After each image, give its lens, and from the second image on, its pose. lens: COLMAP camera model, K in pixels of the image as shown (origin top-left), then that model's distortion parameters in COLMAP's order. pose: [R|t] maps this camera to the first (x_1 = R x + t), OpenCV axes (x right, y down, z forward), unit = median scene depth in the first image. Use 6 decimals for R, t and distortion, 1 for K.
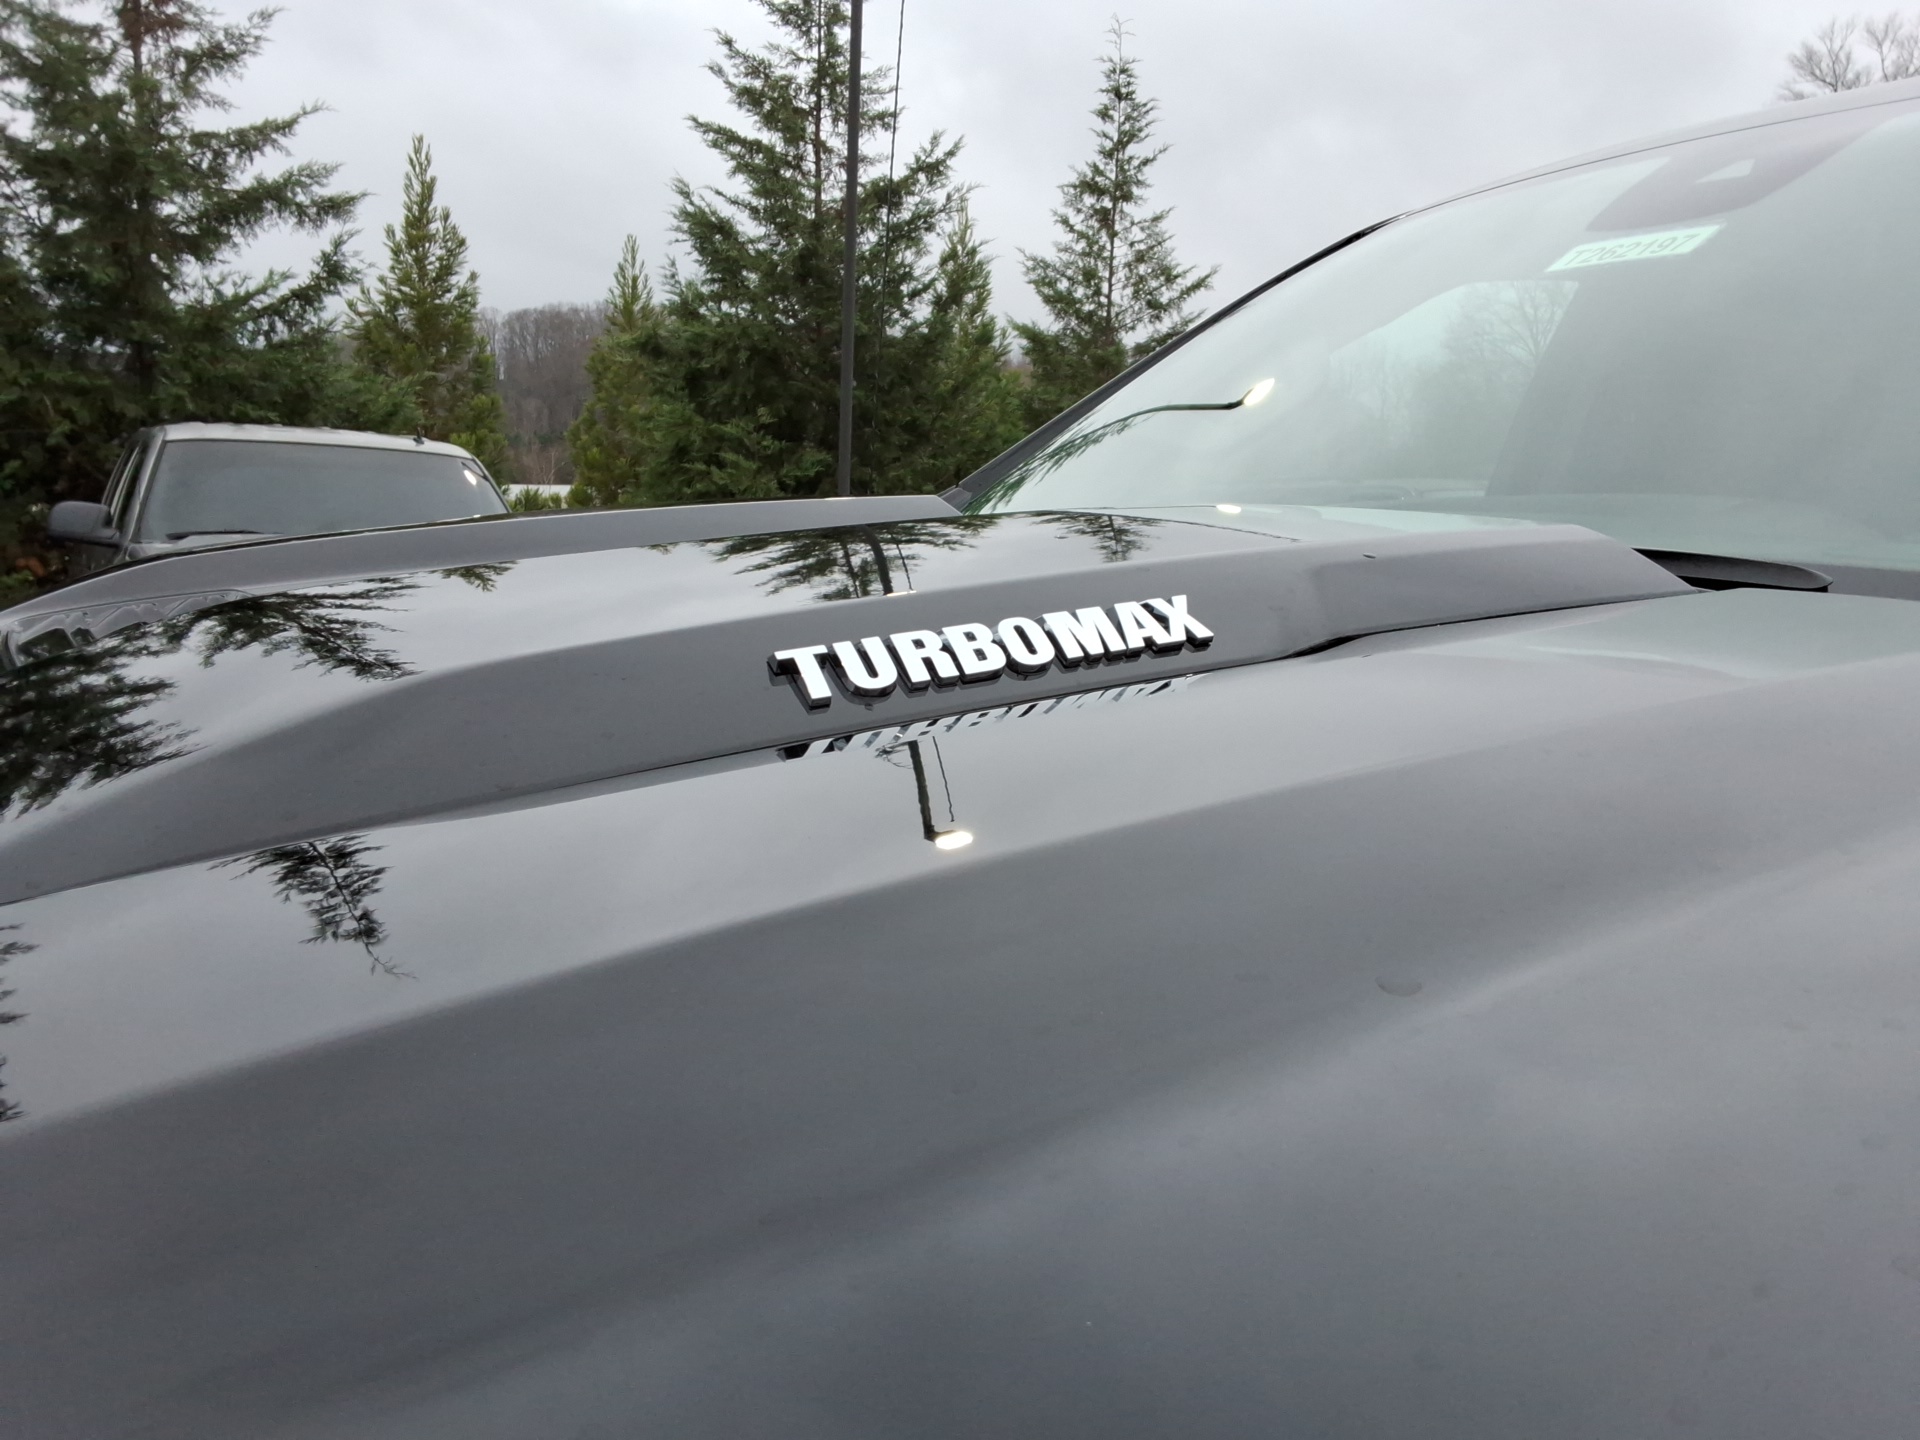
lens RADIAL K [[1551.8, 0, 978.0], [0, 1551.8, 737.8], [0, 0, 1]] dist [0.087689, -0.137532]
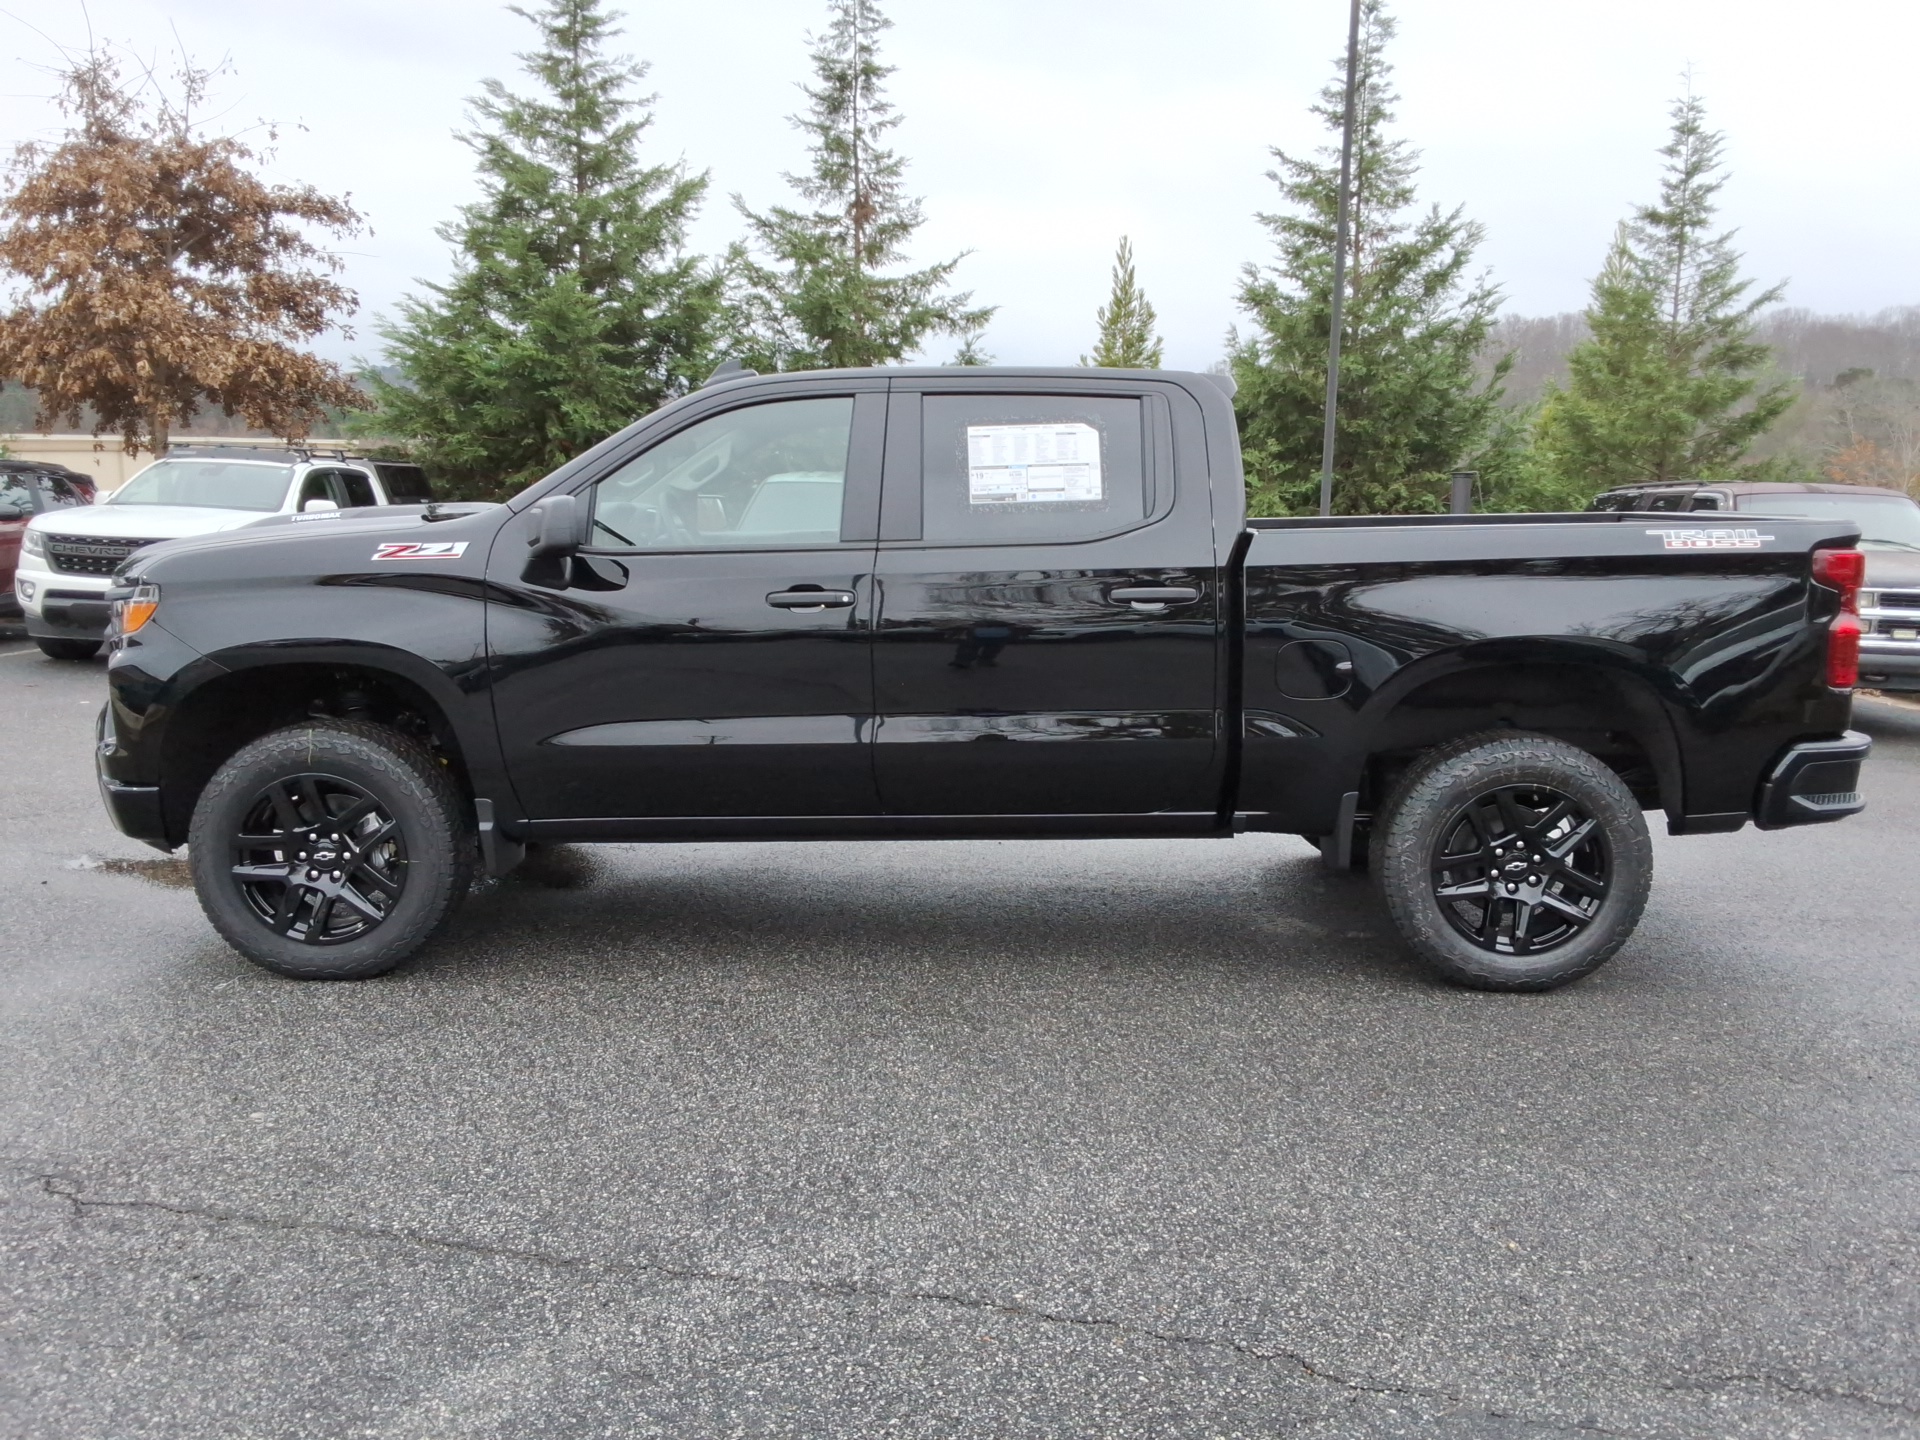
lens RADIAL K [[1551.8, 0, 944.9], [0, 1551.8, 718.4], [0, 0, 1]] dist [0.087689, -0.137532]
pose [[0.835805, 0.059533, -0.545790, 0.312808], [-0.072074, 0.997398, -0.001580, 0.032612], [0.544276, 0.040658, 0.837921, -0.180434]]
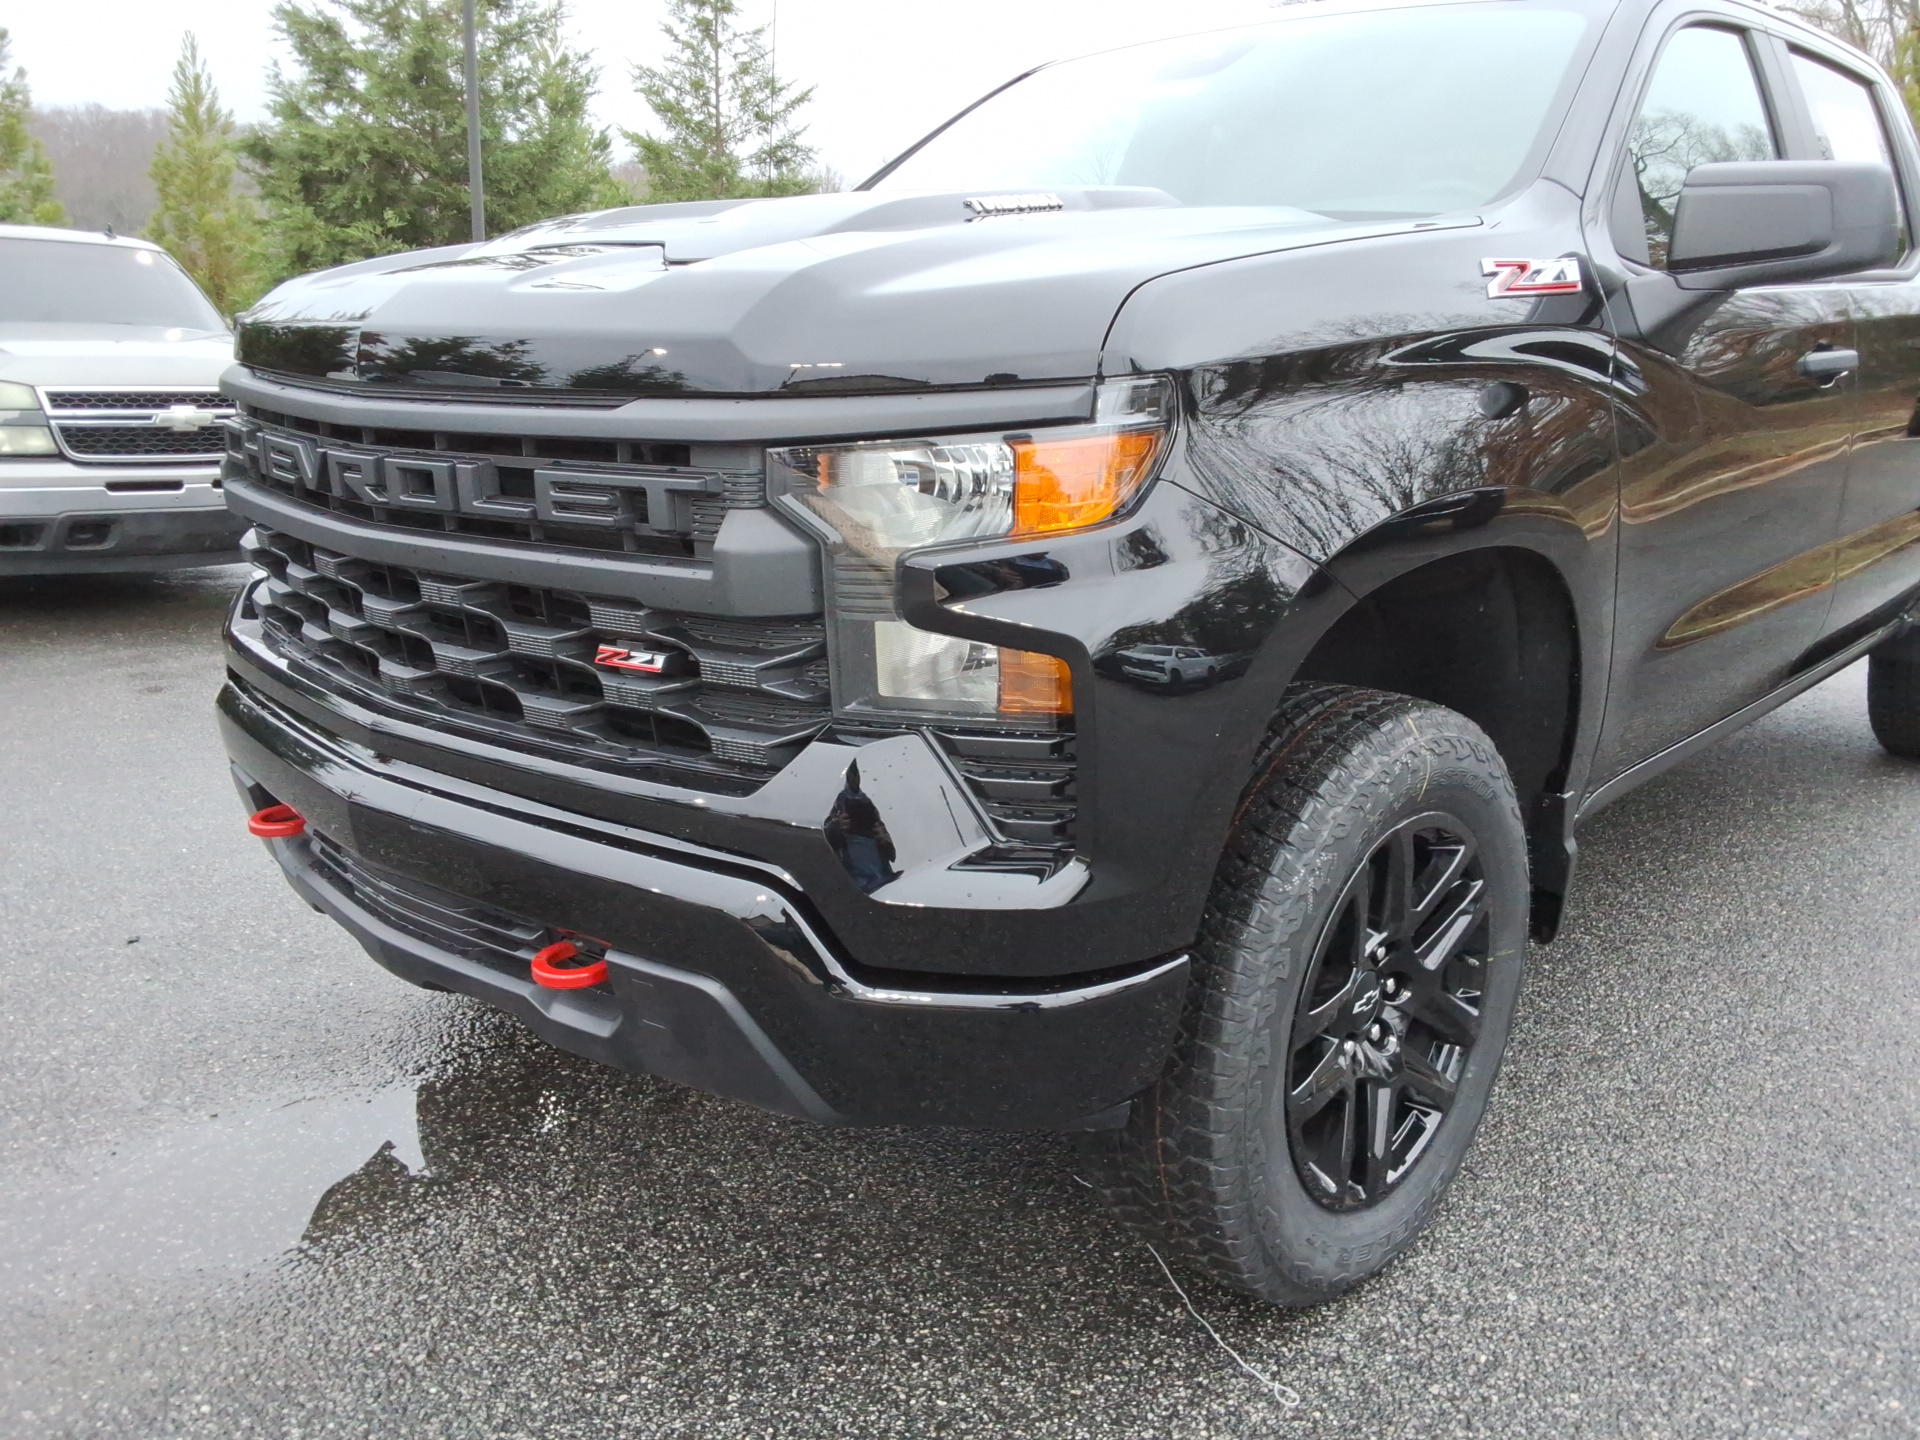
lens RADIAL K [[1551.8, 0, 985.4], [0, 1551.8, 716.3], [0, 0, 1]] dist [0.087689, -0.137532]
pose [[0.965412, -0.075700, 0.249498, -0.039764], [0.051966, 0.993590, 0.100387, 0.028787], [-0.255498, -0.083949, 0.963158, -0.099504]]
